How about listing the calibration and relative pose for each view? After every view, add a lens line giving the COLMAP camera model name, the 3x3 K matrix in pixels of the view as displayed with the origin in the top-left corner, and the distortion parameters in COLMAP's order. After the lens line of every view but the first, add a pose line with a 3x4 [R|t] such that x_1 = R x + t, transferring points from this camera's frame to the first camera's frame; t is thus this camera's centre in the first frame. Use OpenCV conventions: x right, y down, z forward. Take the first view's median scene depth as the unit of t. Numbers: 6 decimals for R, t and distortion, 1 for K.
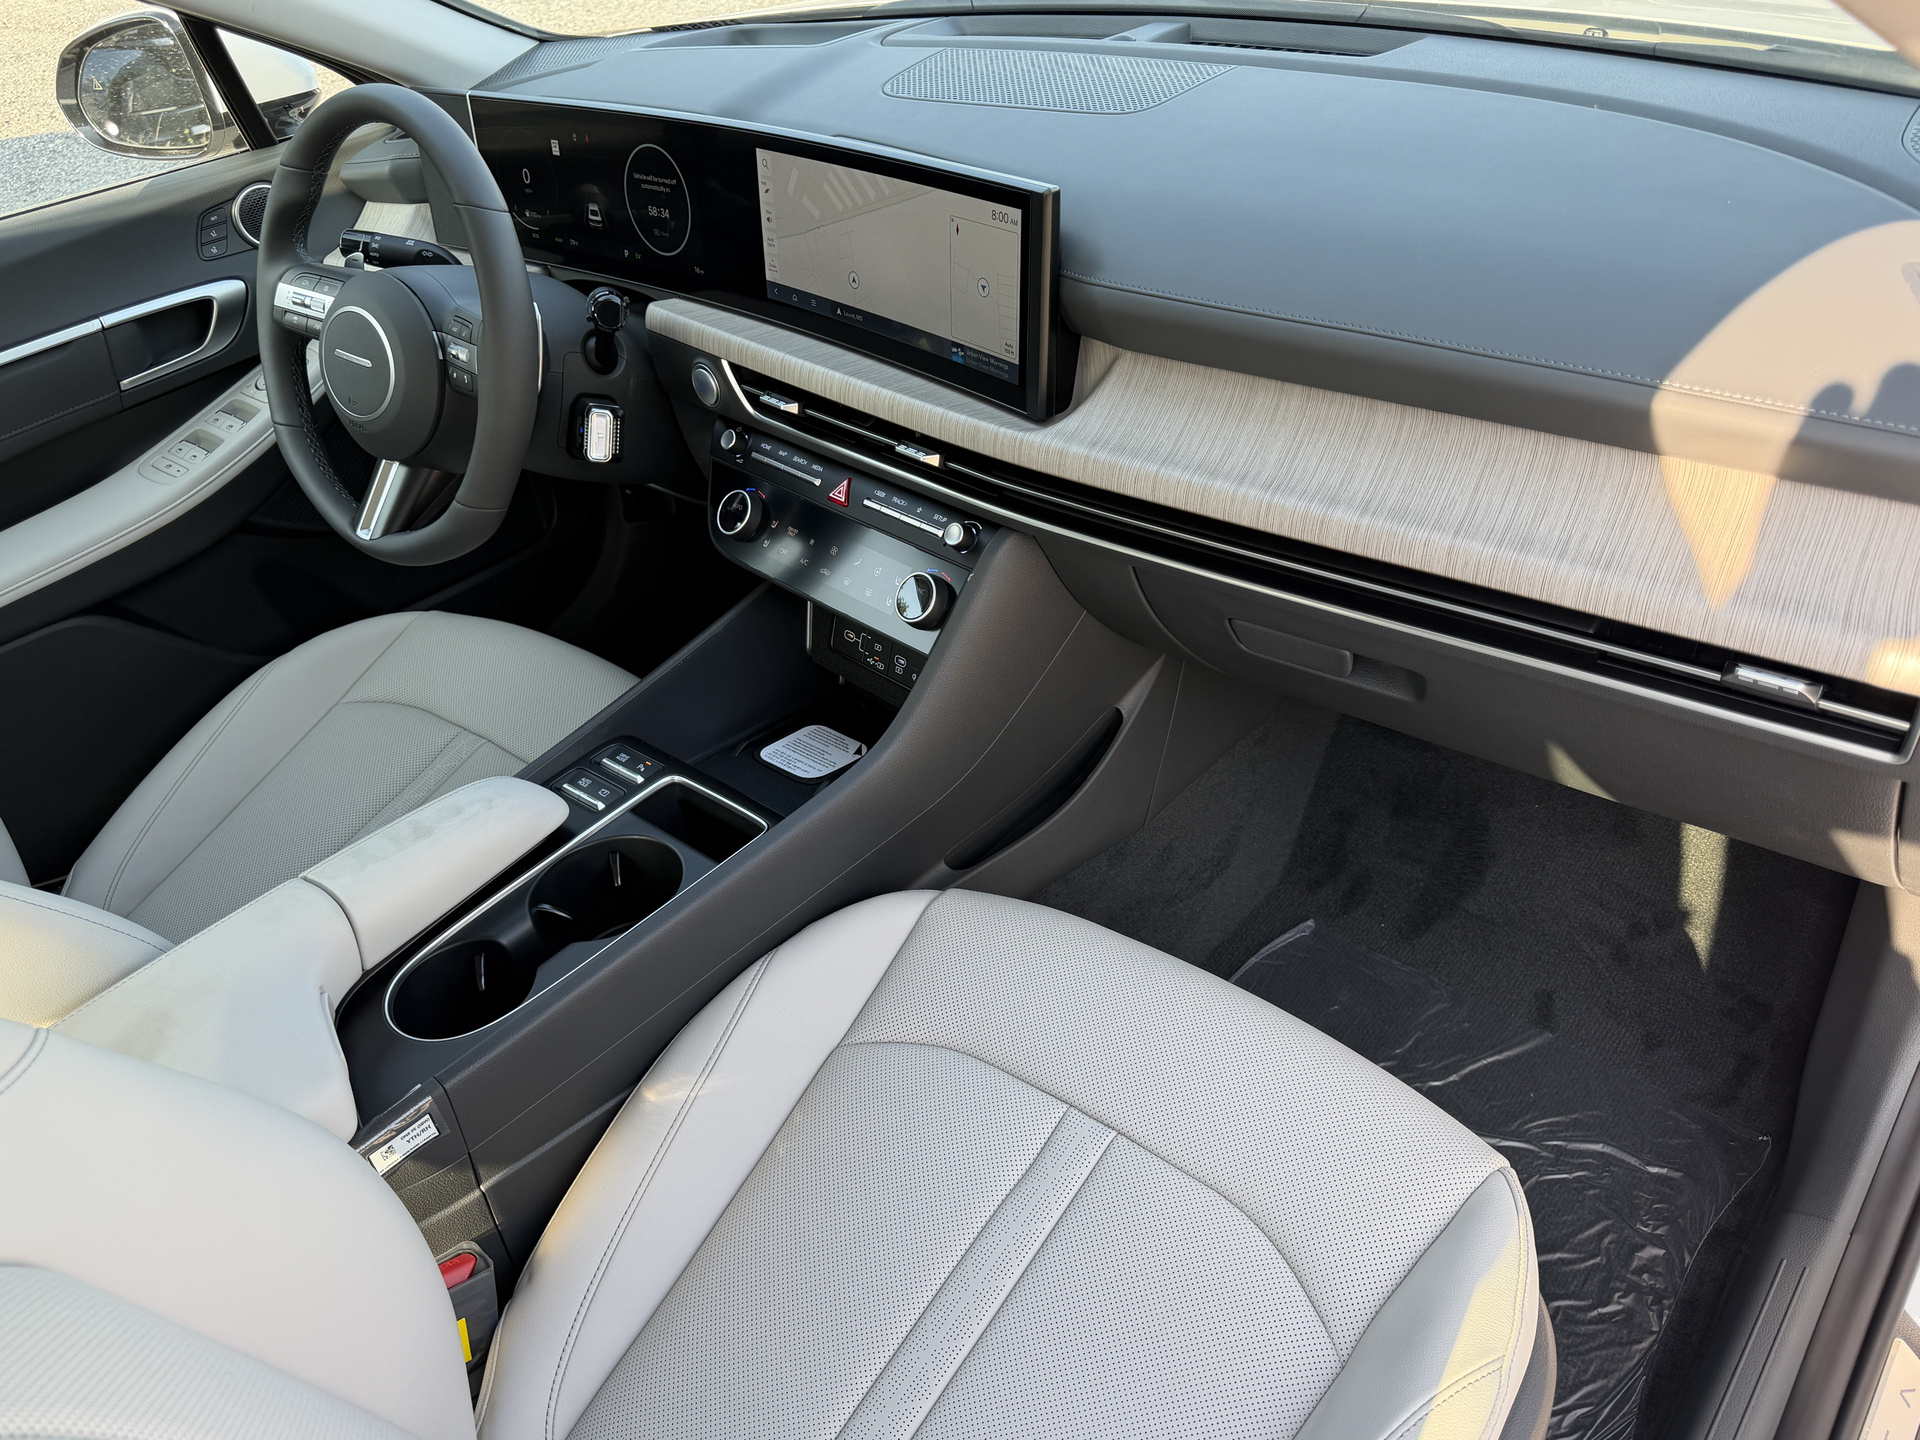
lens RADIAL K [[1395.7, 0, 960.0], [0, 1395.7, 720.0], [0, 0, 1]] dist [0.124246, -0.214230]
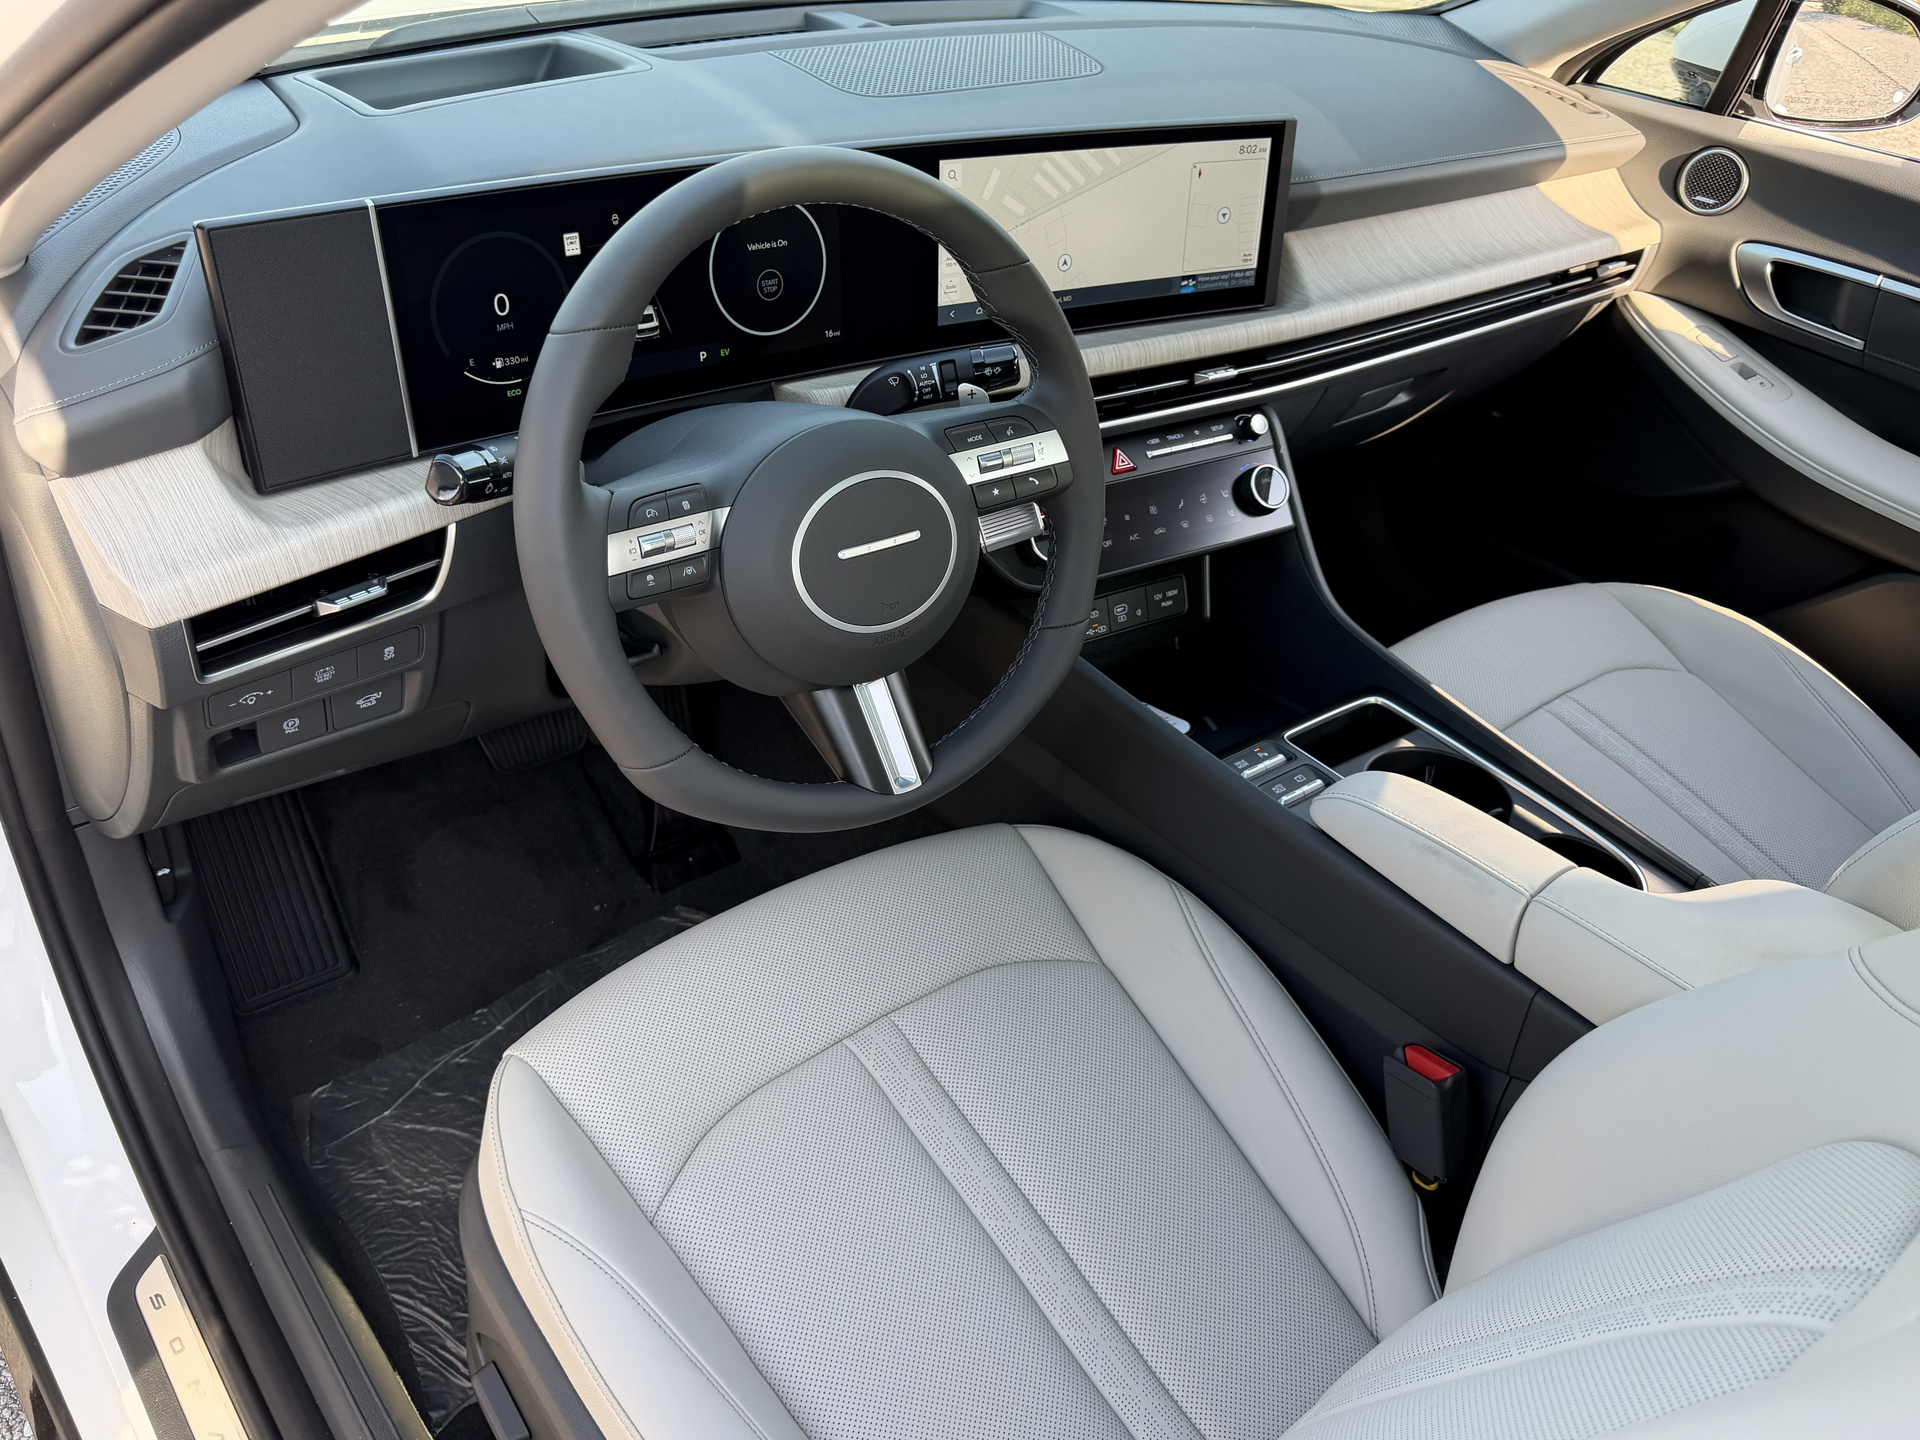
lens RADIAL K [[1518.0, 0, 965.0], [0, 1518.0, 722.3], [0, 0, 1]] dist [0.190492, -0.433723]
pose [[0.177565, -0.454933, 0.872643, -1.153365], [0.491216, 0.809343, 0.321980, -0.418910], [-0.852747, 0.371484, 0.367182, 0.749276]]
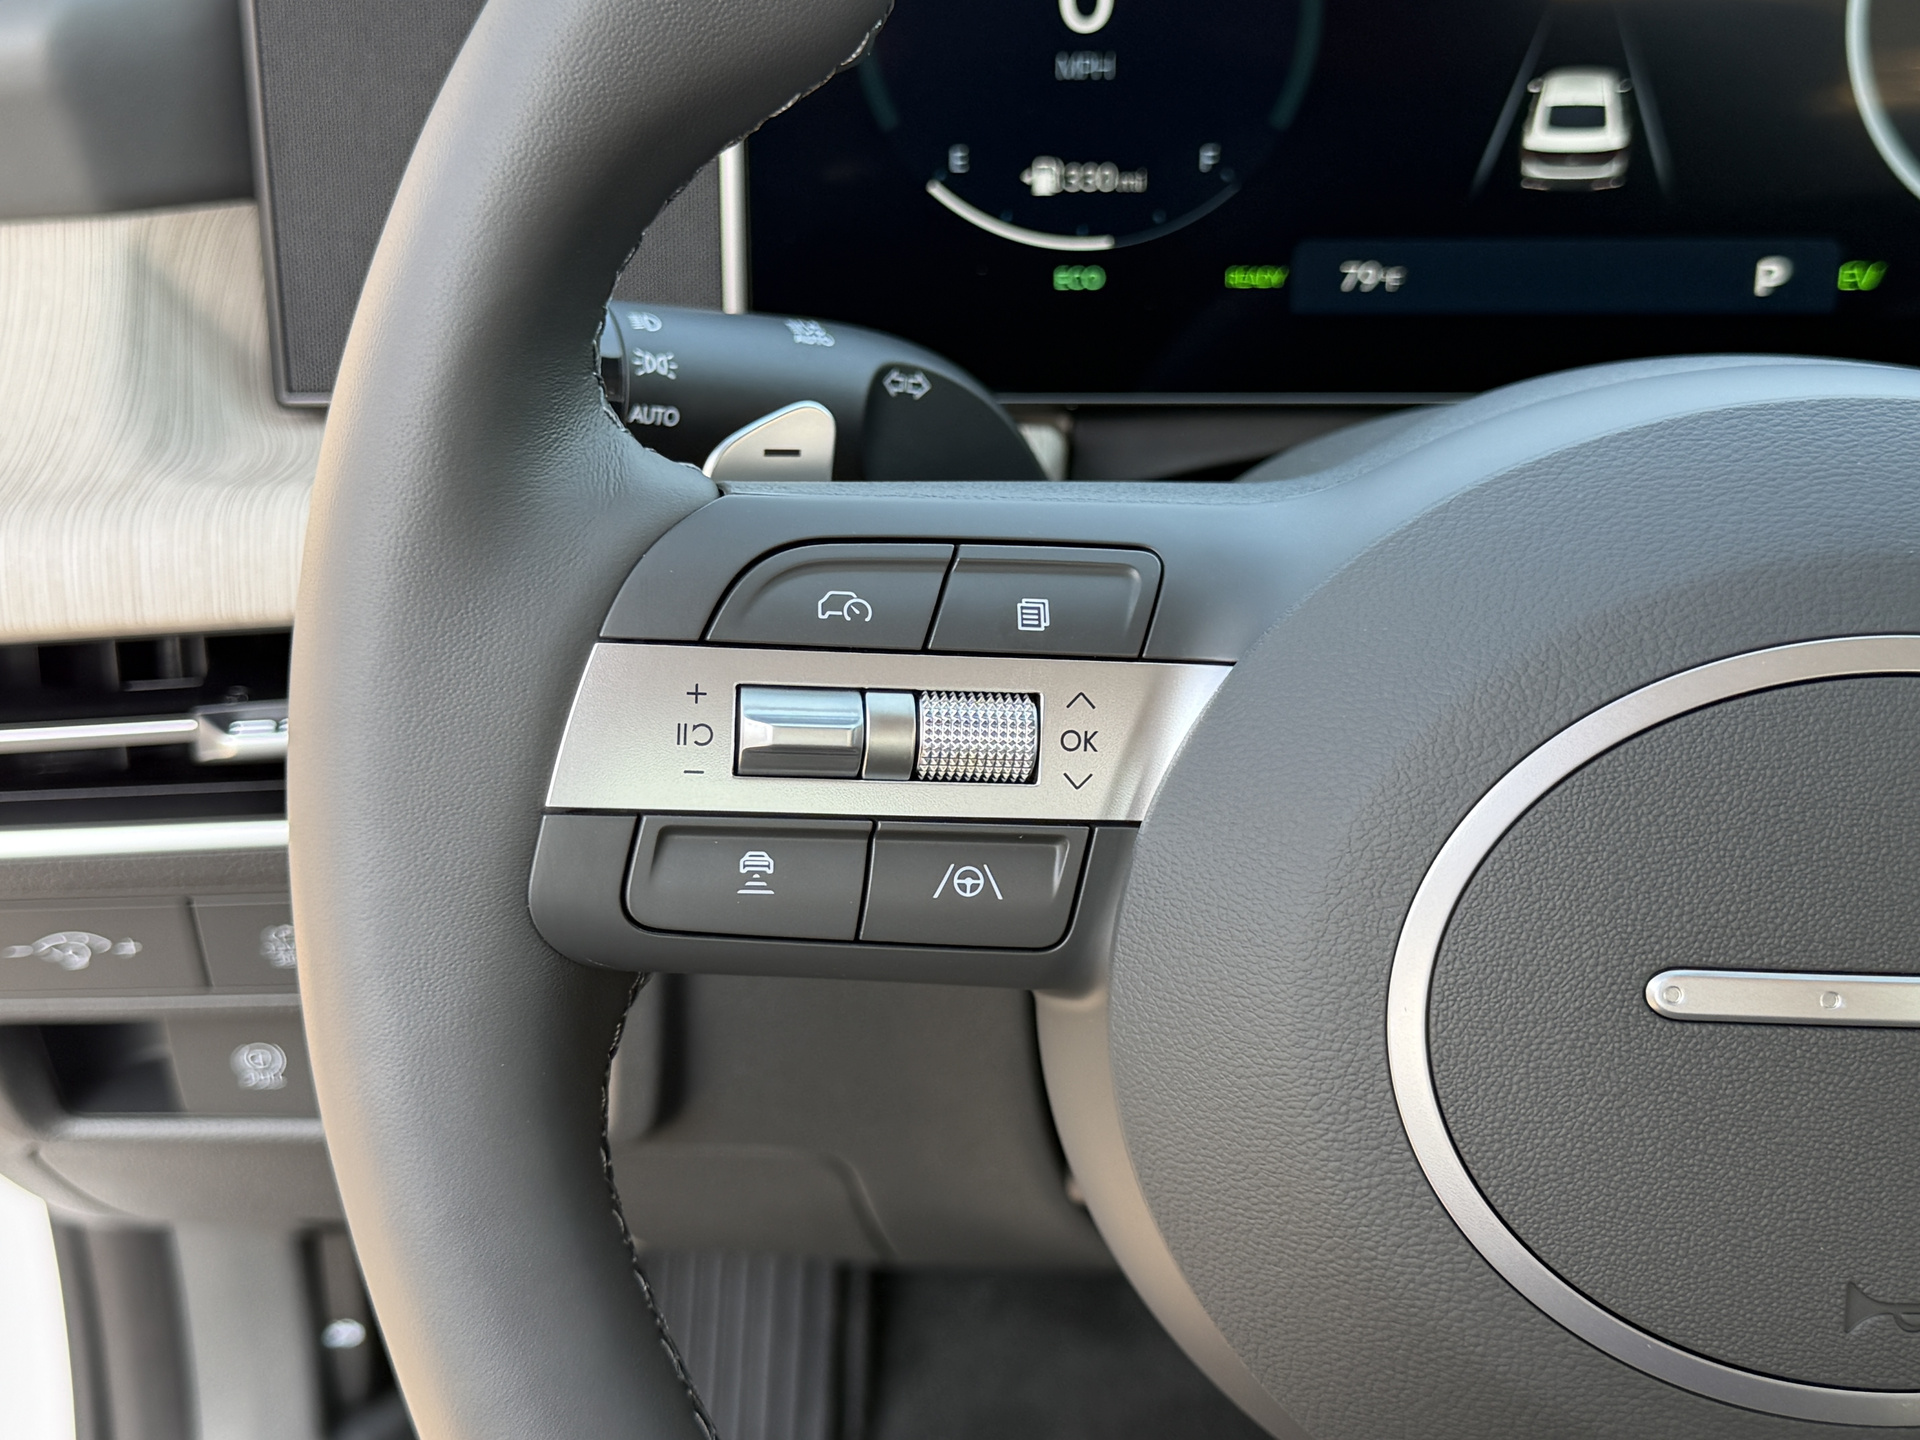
lens RADIAL K [[2661.7, 0, 952.8], [0, 2661.7, 718.6], [0, 0, 1]] dist [0.122846, -0.133924]
pose [[0.788773, -0.172660, 0.589937, -0.676000], [0.295699, 0.947976, -0.117912, -0.289338], [-0.538888, 0.267450, 0.798793, 0.862918]]
